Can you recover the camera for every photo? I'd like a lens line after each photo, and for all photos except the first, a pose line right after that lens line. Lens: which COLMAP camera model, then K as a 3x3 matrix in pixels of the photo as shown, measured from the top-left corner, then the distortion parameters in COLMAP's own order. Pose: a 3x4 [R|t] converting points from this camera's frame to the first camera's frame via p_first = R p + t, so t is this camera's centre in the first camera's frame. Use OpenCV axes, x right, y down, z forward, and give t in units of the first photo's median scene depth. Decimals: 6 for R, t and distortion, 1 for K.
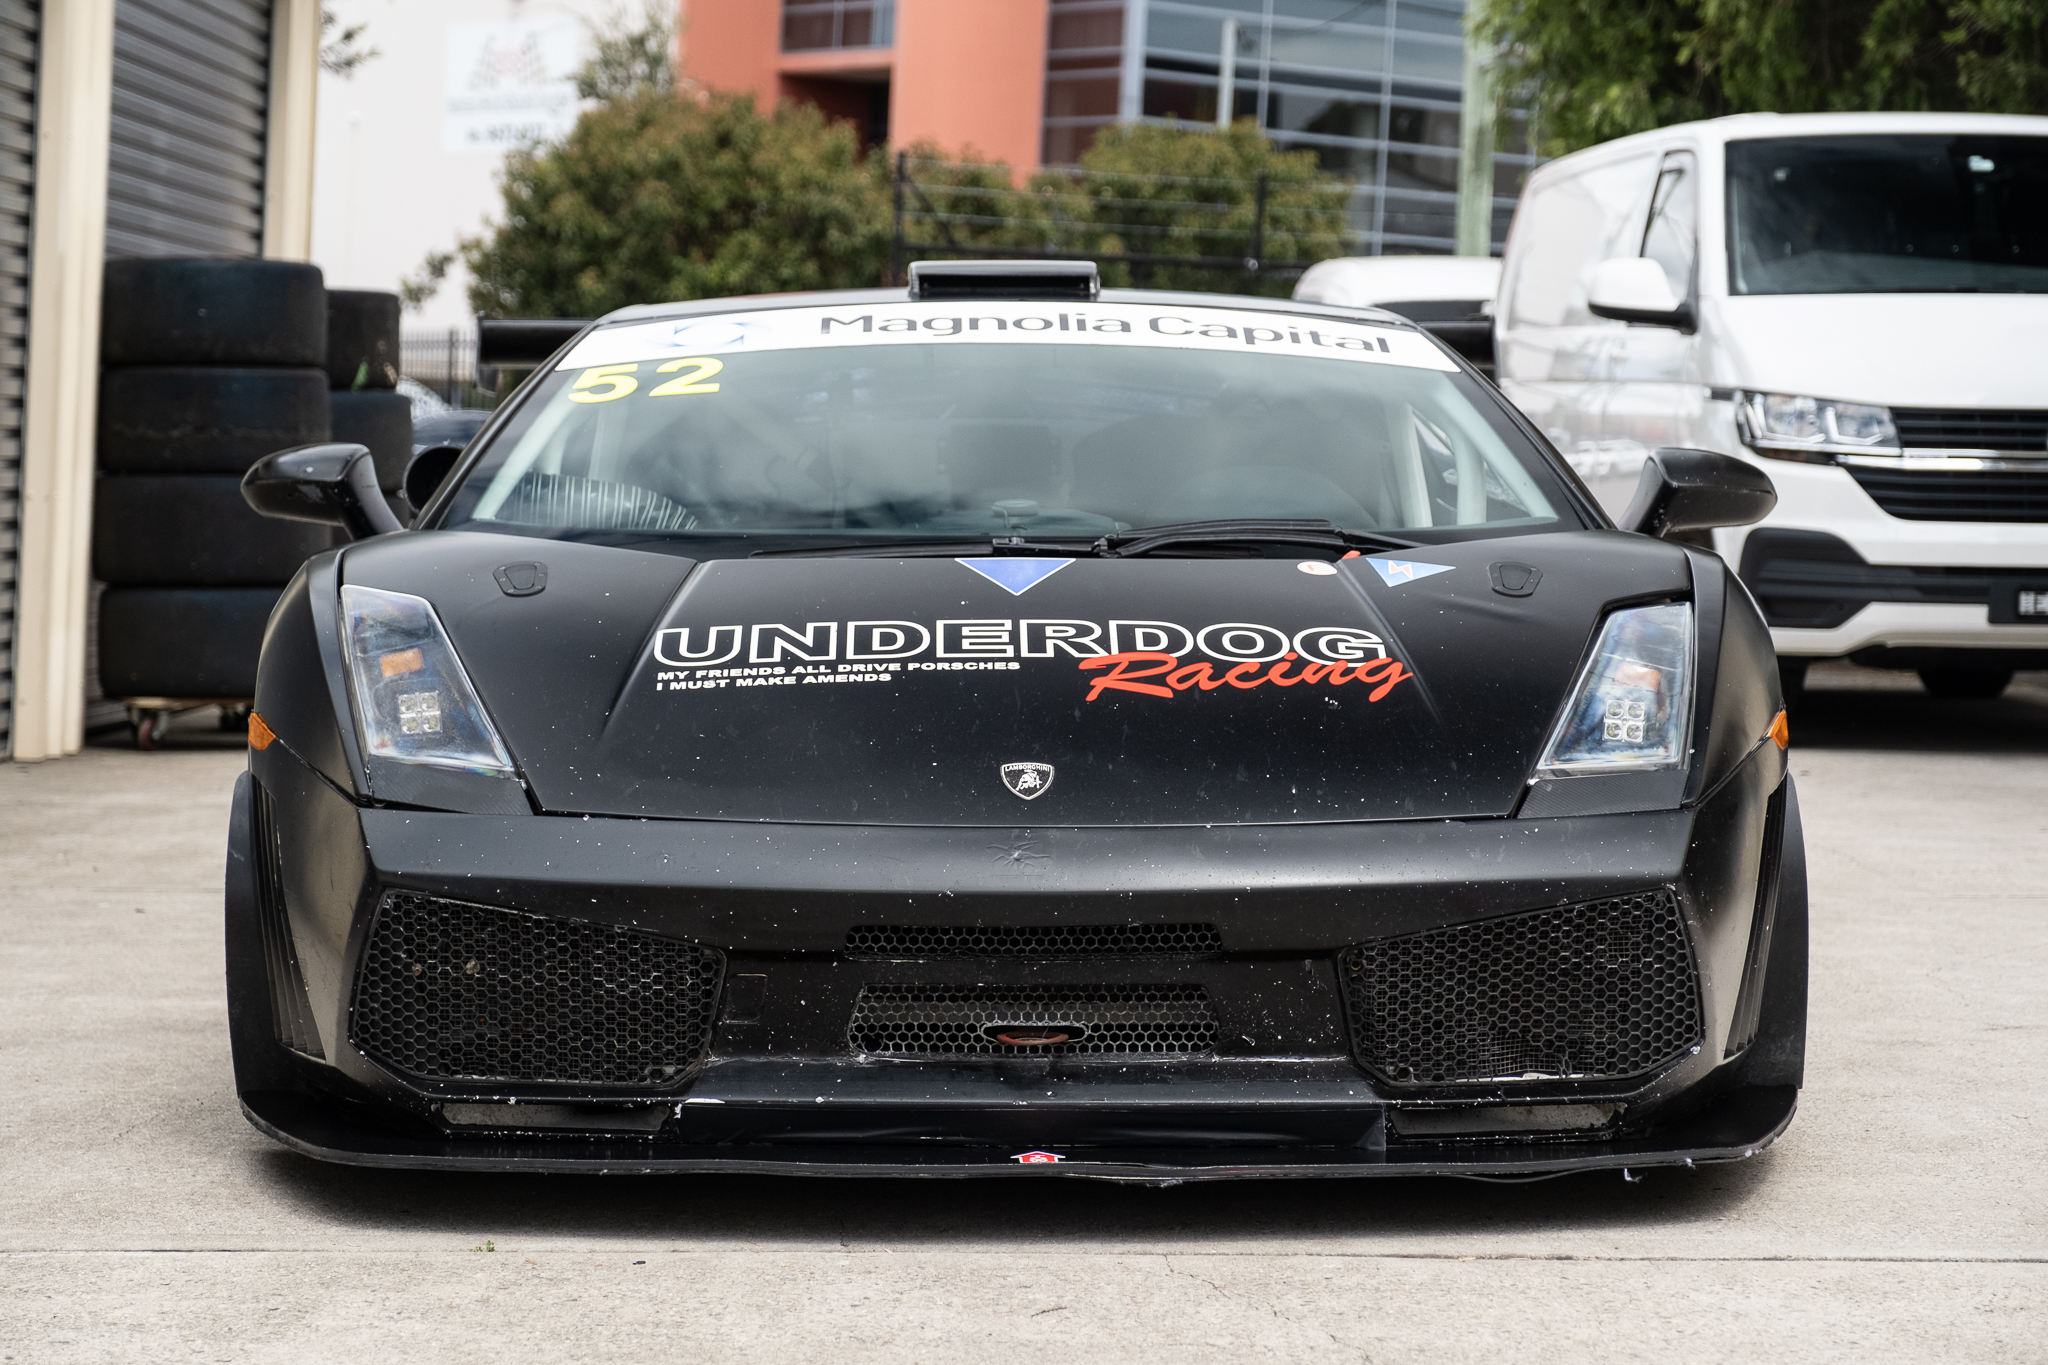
lens RADIAL K [[4692.7, 0, 1024.0], [0, 4692.7, 682.5], [0, 0, 1]] dist [0.009584, 0.005712]
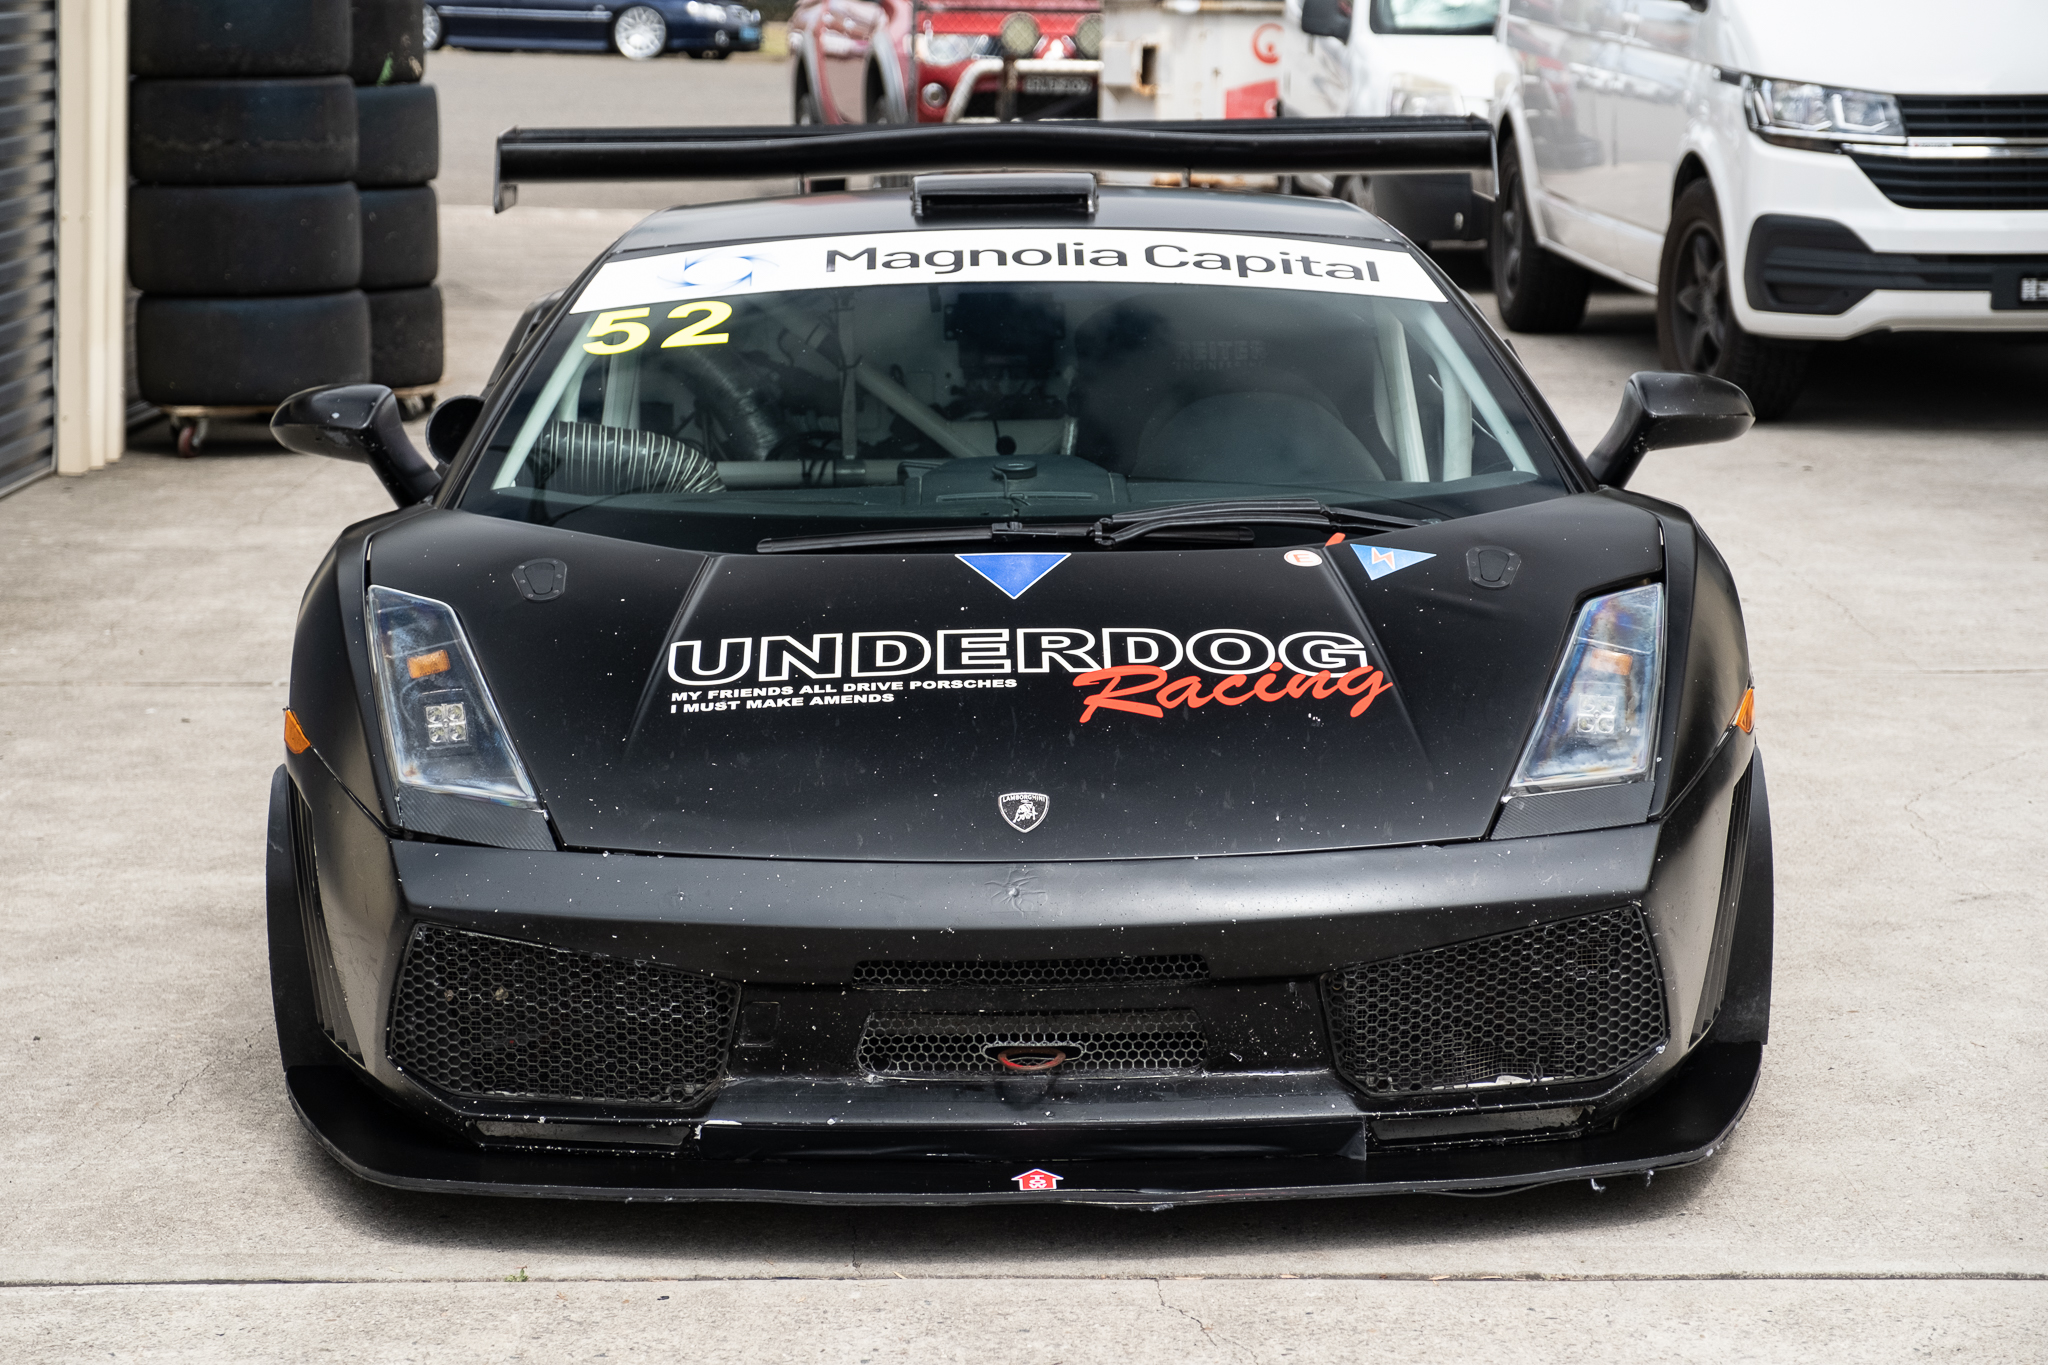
lens RADIAL K [[4644.0, 0, 1024.0], [0, 4644.0, 682.5], [0, 0, 1]] dist [0.007282, 0.043767]
pose [[0.999893, -0.011980, -0.008429, 0.009500], [0.012809, 0.994255, 0.106270, -0.114619], [0.007107, -0.106367, 0.994302, -0.030553]]
